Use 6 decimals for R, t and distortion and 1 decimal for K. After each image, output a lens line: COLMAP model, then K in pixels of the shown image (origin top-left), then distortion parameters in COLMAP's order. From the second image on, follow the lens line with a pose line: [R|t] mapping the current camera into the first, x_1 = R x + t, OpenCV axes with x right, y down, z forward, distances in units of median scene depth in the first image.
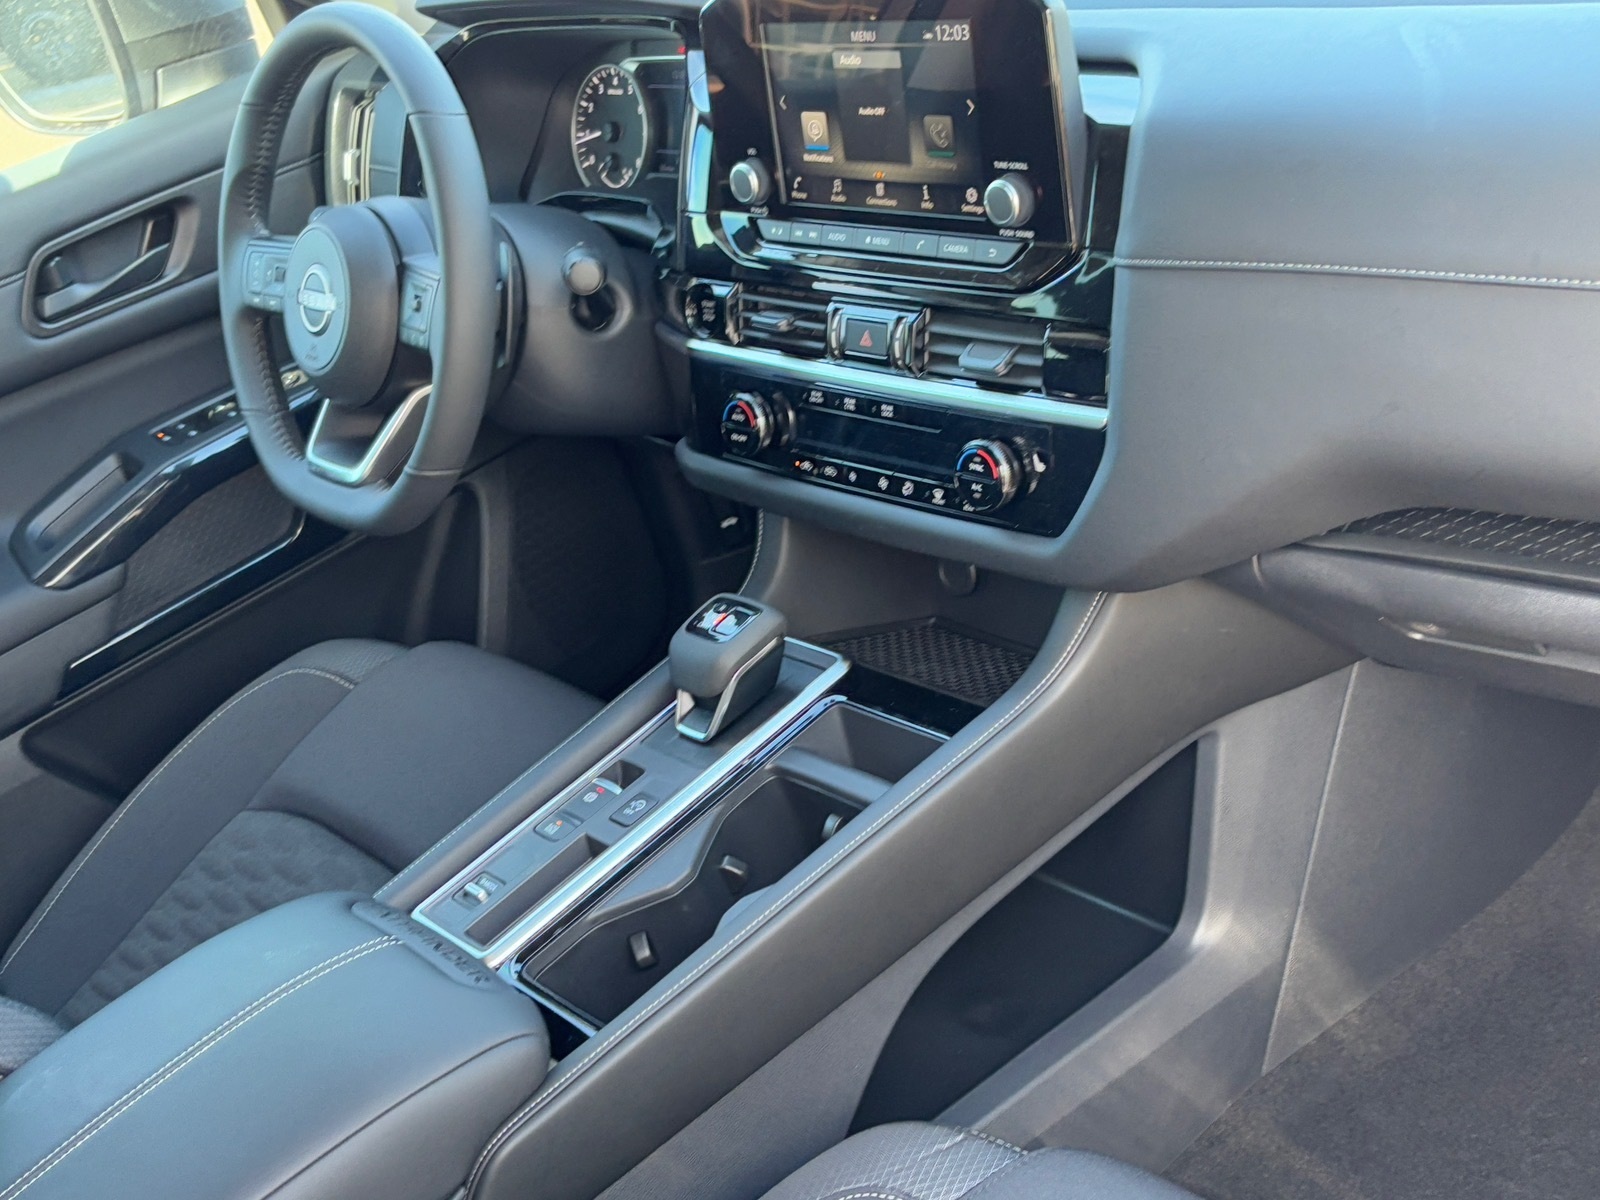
lens RADIAL K [[1892.7, 0, 792.4], [0, 1892.7, 611.8], [0, 0, 1]] dist [0.171861, -0.456896]
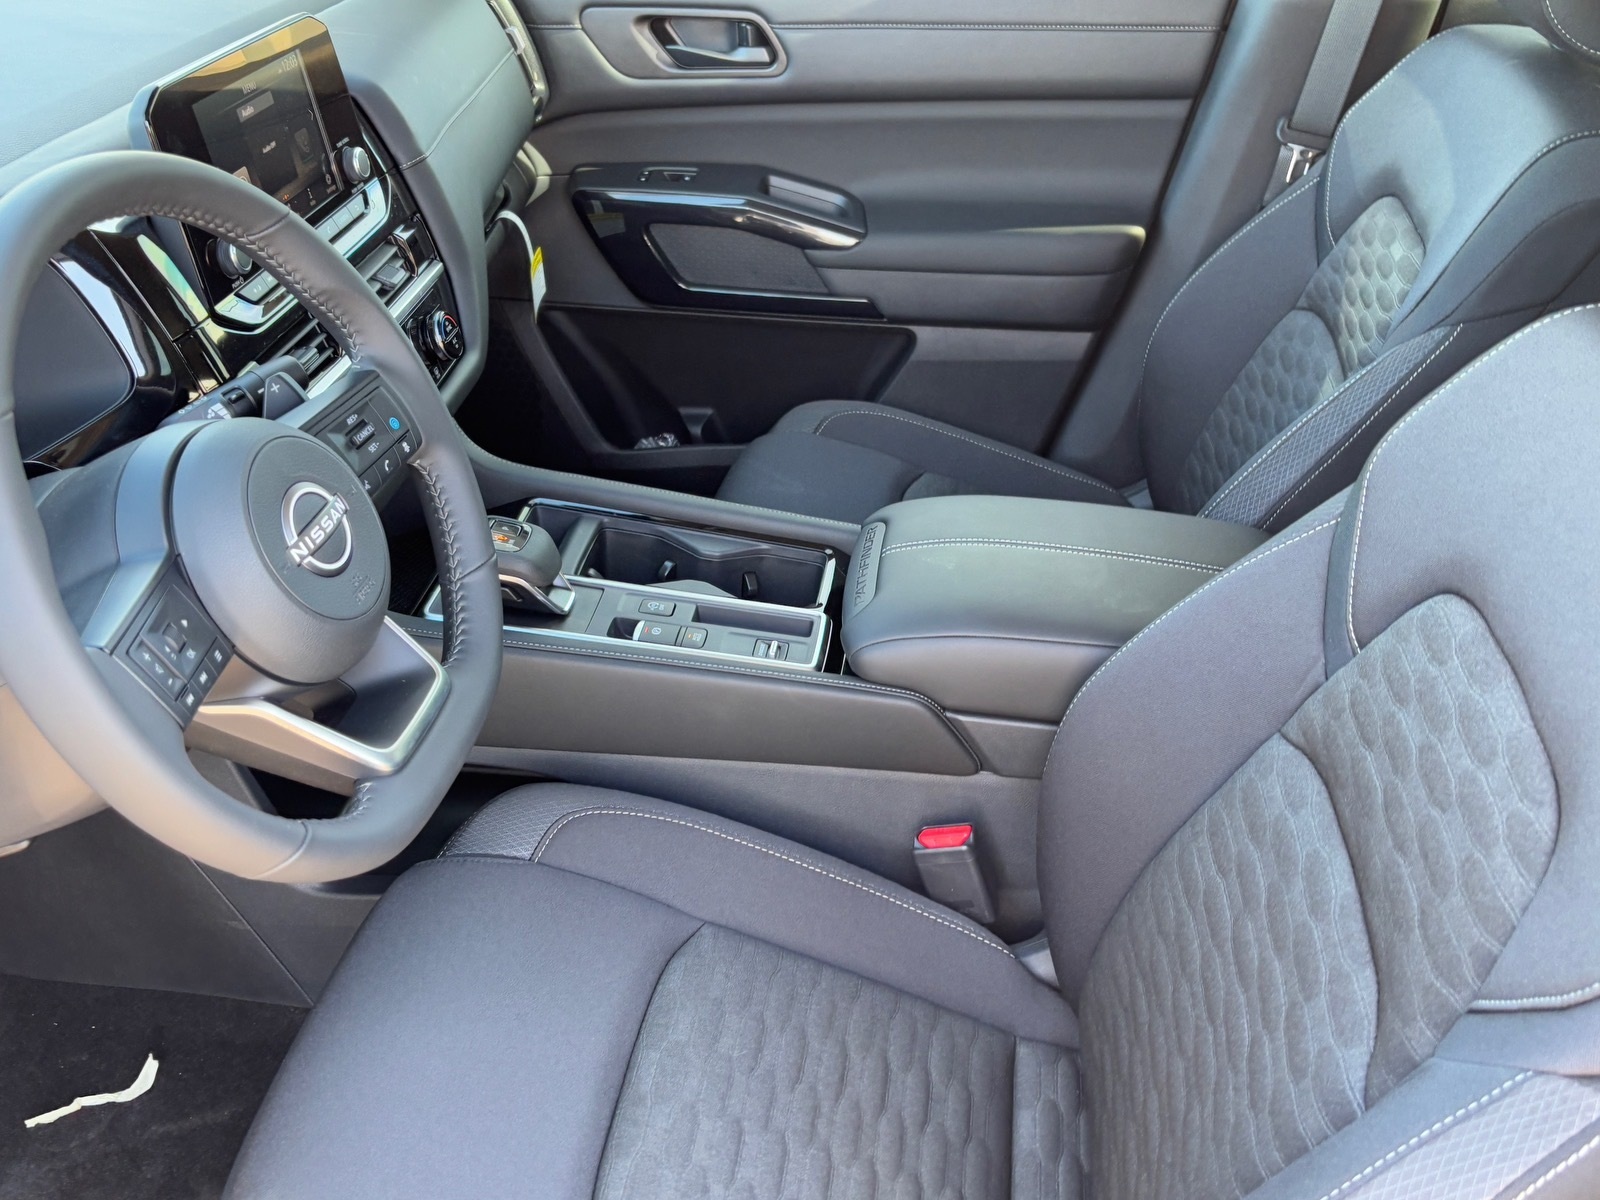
lens RADIAL K [[1534.8, 0, 801.3], [0, 1534.8, 656.2], [0, 0, 1]] dist [-0.004313, -0.017622]
pose [[-0.635528, -0.193829, 0.747352, -0.938883], [0.503087, 0.630307, 0.591284, -0.446055], [-0.585669, 0.751760, -0.303064, 1.290847]]
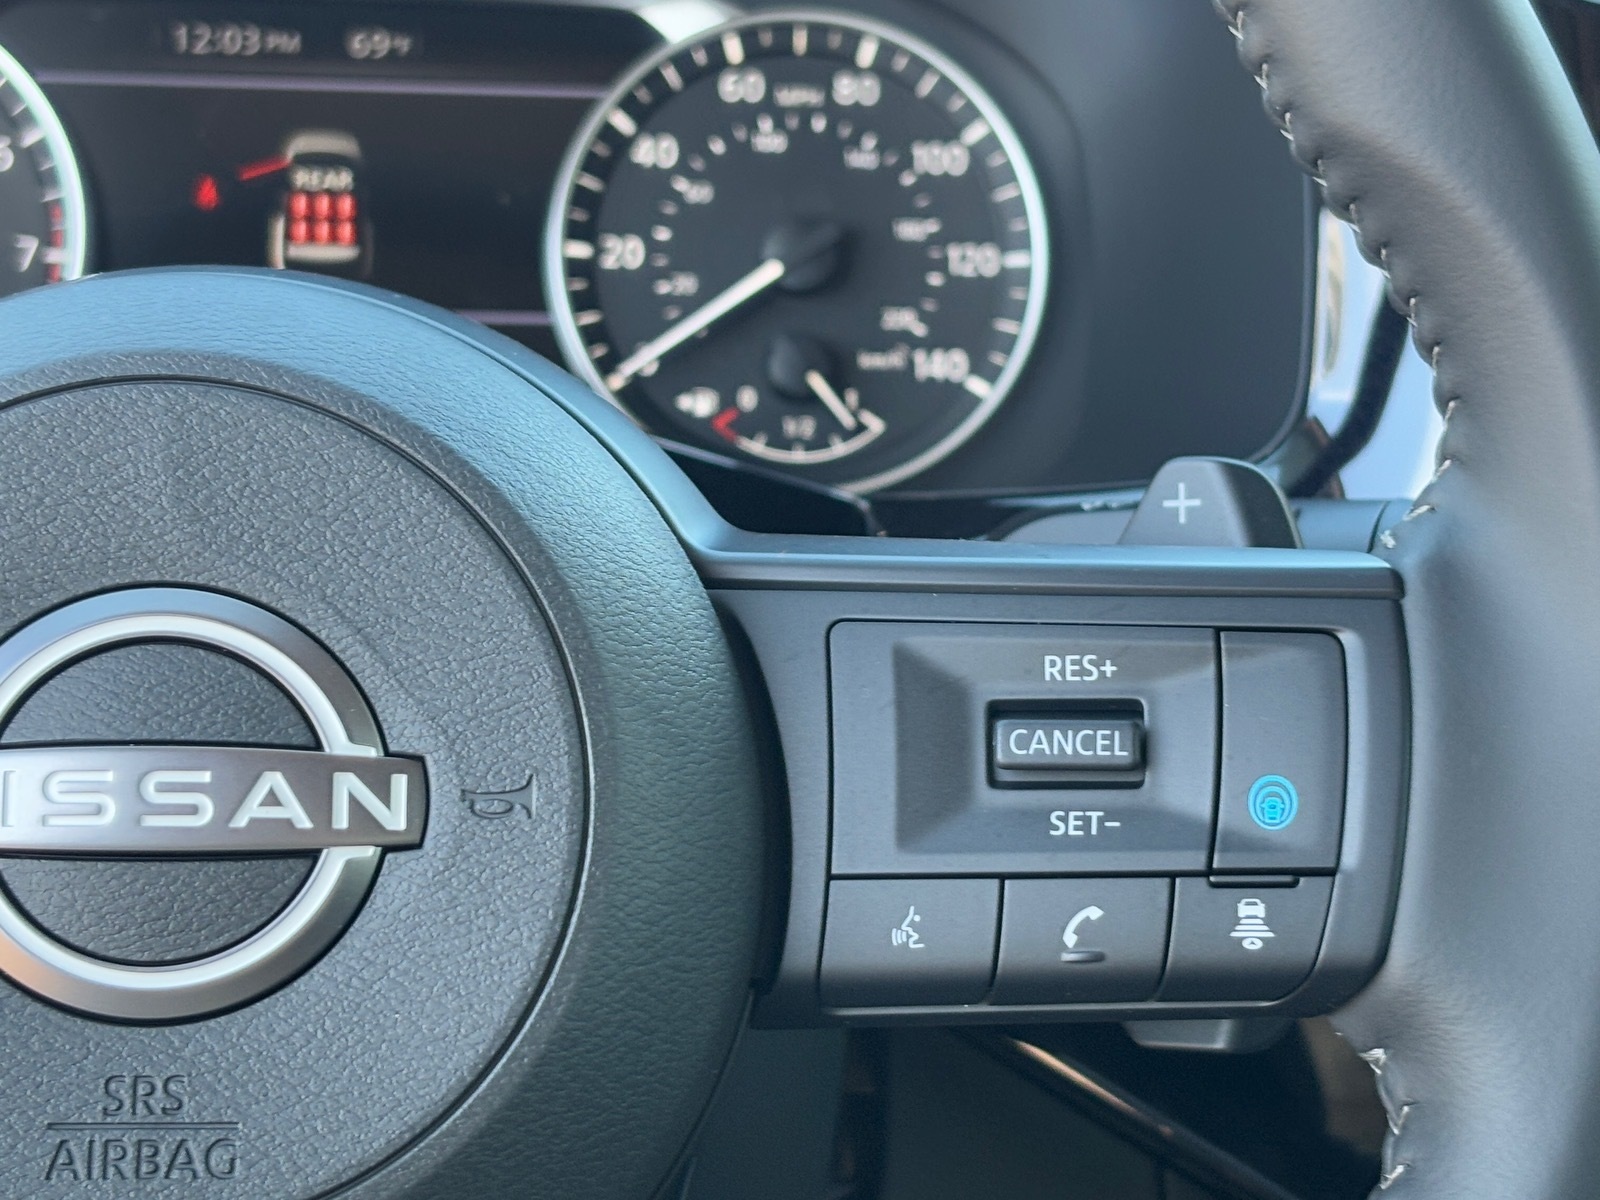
lens RADIAL K [[3179.0, 0, 878.4], [0, 3179.0, 605.1], [0, 0, 1]] dist [0.266909, -1.539272]
pose [[0.551870, 0.022636, 0.833623, -0.515463], [0.221739, 0.959663, -0.172853, -0.137073], [-0.803910, 0.280239, 0.524590, 0.938263]]
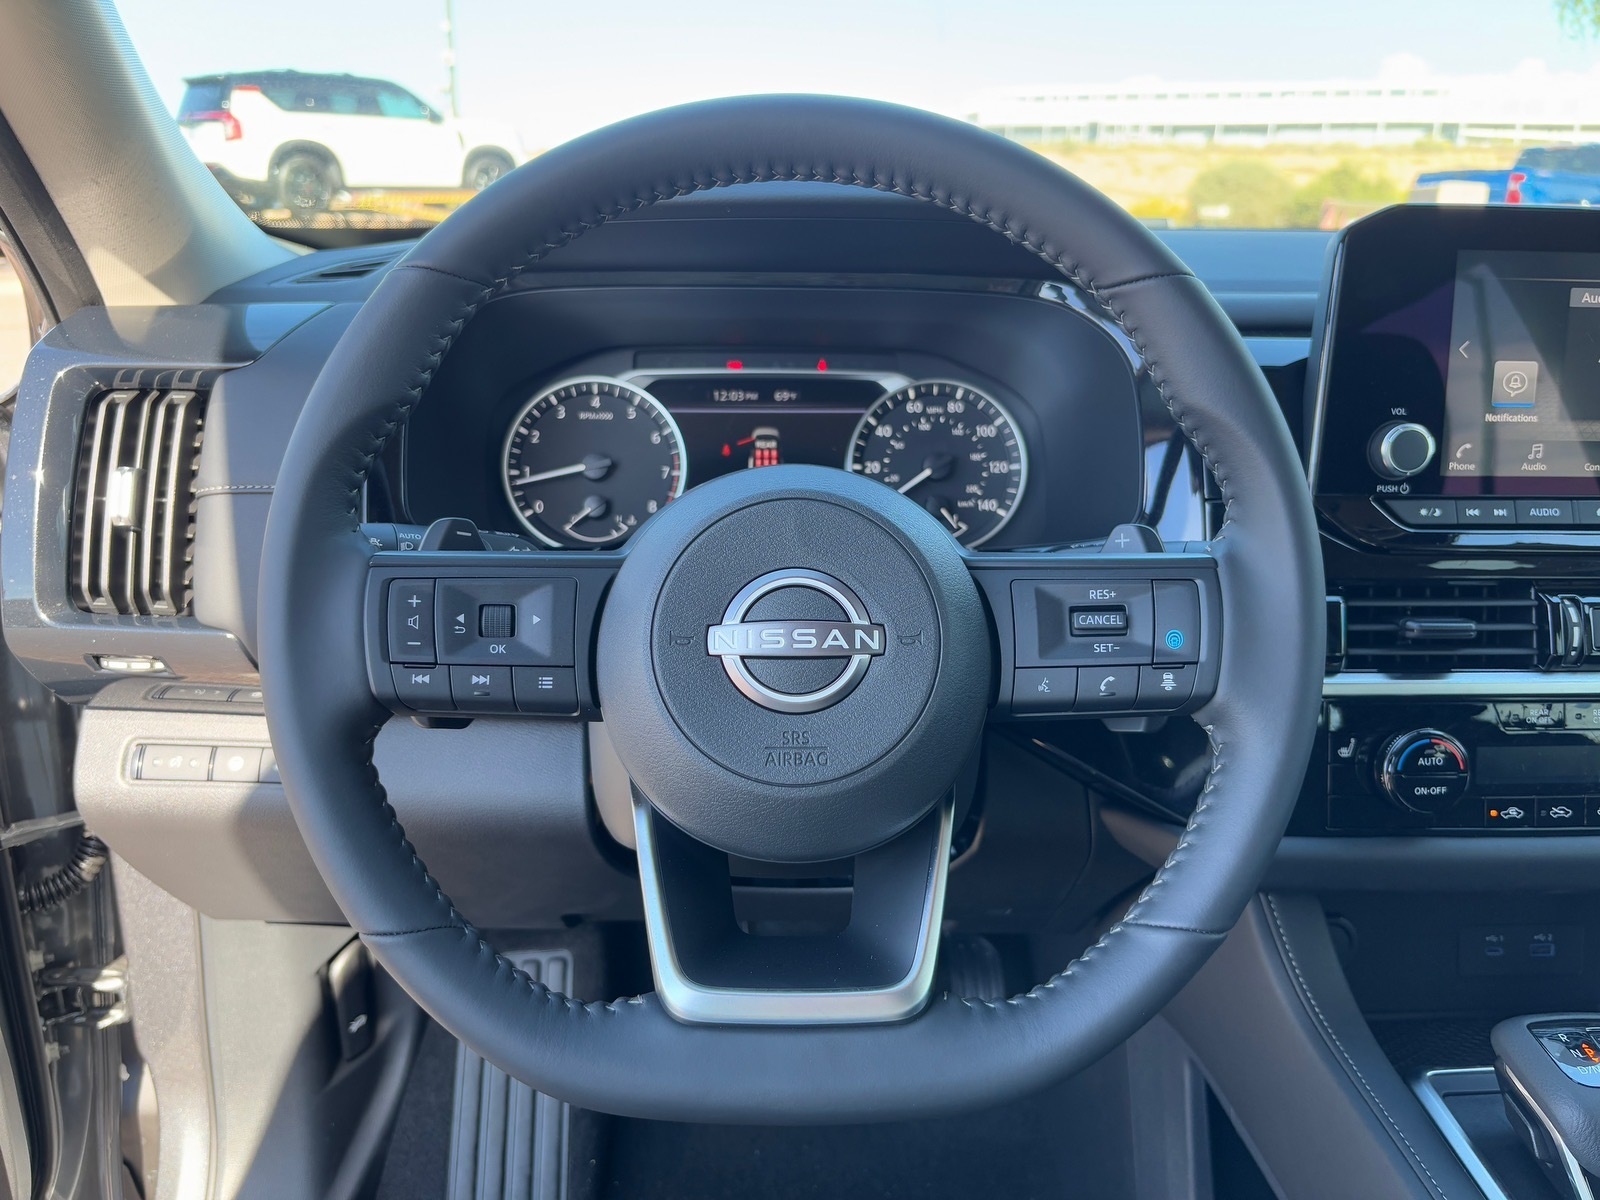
lens RADIAL K [[1212.6, 0, 793.0], [0, 1212.6, 608.6], [0, 0, 1]] dist [0.052768, -0.091187]
pose [[0.607823, 0.022617, 0.793751, -0.573182], [0.221327, 0.955156, -0.196699, -0.128084], [-0.762605, 0.295237, 0.575560, 0.960798]]
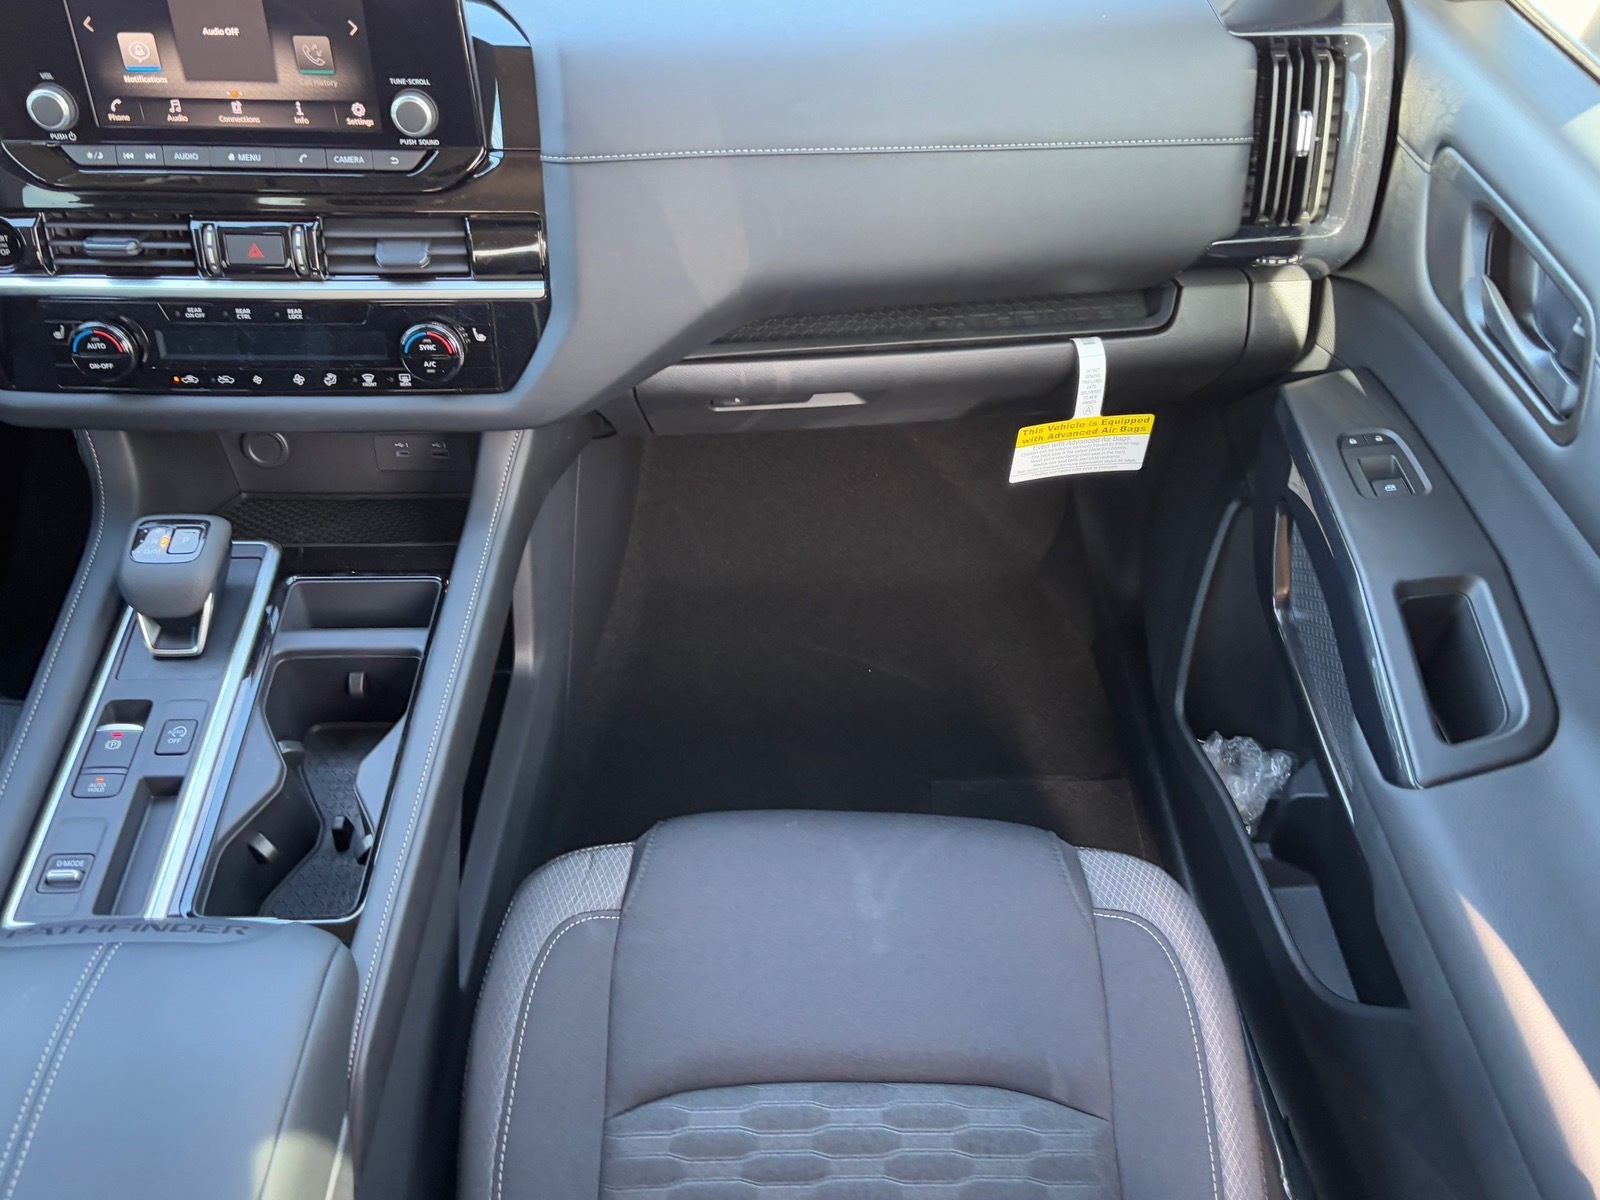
lens RADIAL K [[1320.7, 0, 821.3], [0, 1320.7, 601.0], [0, 0, 1]] dist [0.049498, -0.059077]
pose [[0.618194, -0.320838, 0.717565, -0.367090], [0.201873, 0.947087, 0.249544, -0.078148], [-0.759660, -0.009410, 0.650253, 0.255880]]
